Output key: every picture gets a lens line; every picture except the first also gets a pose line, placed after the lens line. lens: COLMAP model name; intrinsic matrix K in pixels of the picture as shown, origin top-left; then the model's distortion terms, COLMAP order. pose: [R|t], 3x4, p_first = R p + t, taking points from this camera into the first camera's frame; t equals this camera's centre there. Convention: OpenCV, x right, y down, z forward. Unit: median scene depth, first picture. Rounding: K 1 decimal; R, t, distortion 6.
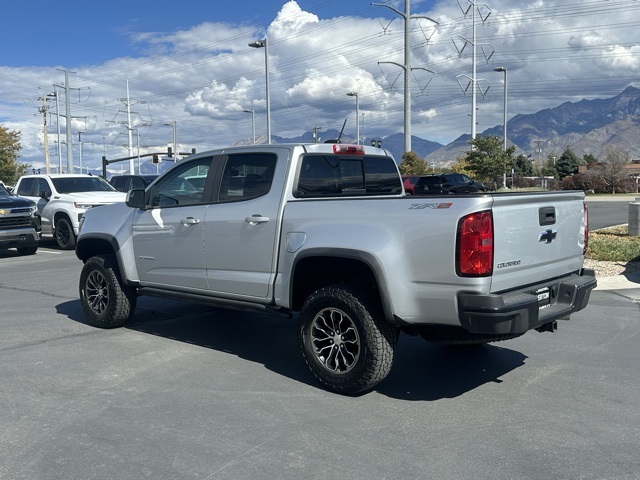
lens RADIAL K [[639.3, 0, 316.1], [0, 639.3, 236.2], [0, 0, 1]] dist [0.179250, -0.360211]
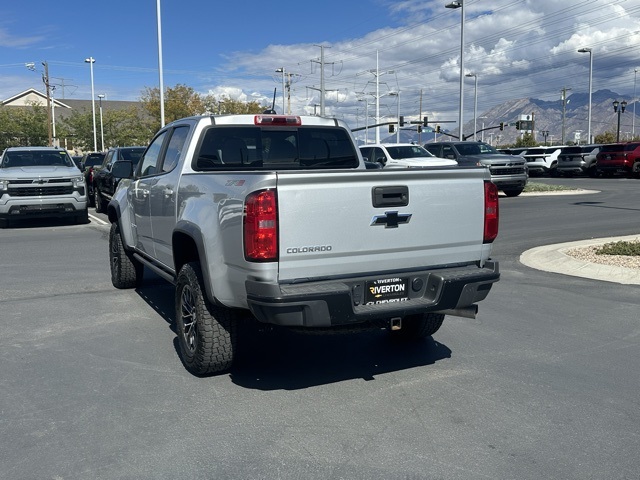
lens RADIAL K [[639.3, 0, 316.1], [0, 639.3, 236.2], [0, 0, 1]] dist [0.179250, -0.360211]
pose [[0.928327, 0.046019, -0.368906, 0.534932], [-0.028098, 0.998156, 0.053809, -0.019780], [0.370701, -0.039587, 0.927908, 0.155594]]
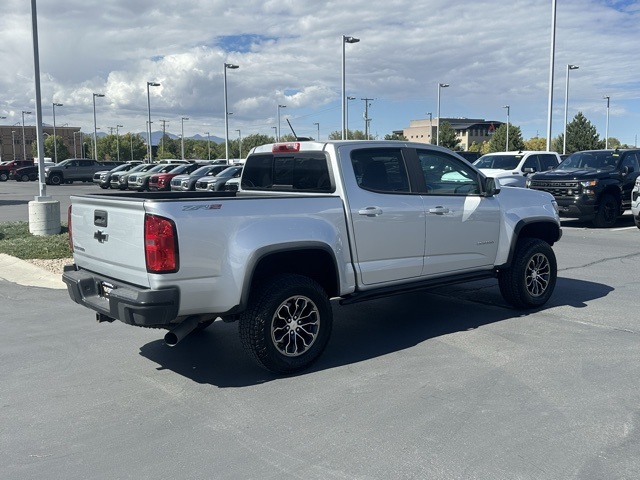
lens RADIAL K [[639.3, 0, 316.1], [0, 639.3, 236.2], [0, 0, 1]] dist [0.179250, -0.360211]
pose [[-0.140141, 0.127334, -0.981910, 1.287586], [-0.056565, 0.989047, 0.136332, -0.159501], [0.988514, 0.074648, -0.131404, 1.392653]]
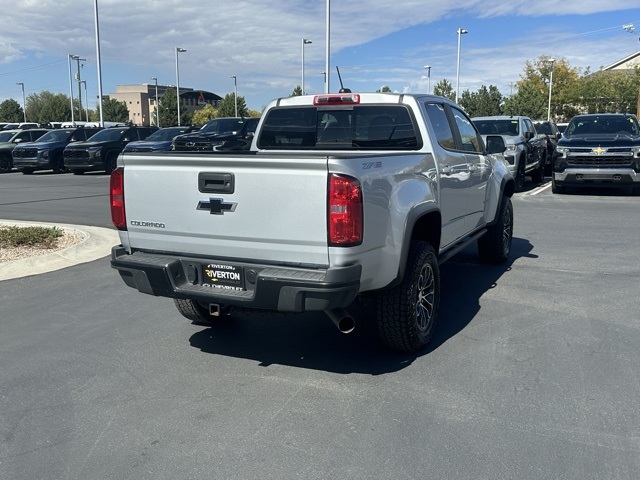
lens RADIAL K [[639.3, 0, 316.1], [0, 639.3, 236.2], [0, 0, 1]] dist [0.179250, -0.360211]
pose [[0.296478, 0.168400, -0.940076, 1.113035], [-0.070594, 0.985503, 0.154274, -0.094208], [0.952427, 0.020625, 0.304068, 0.800026]]
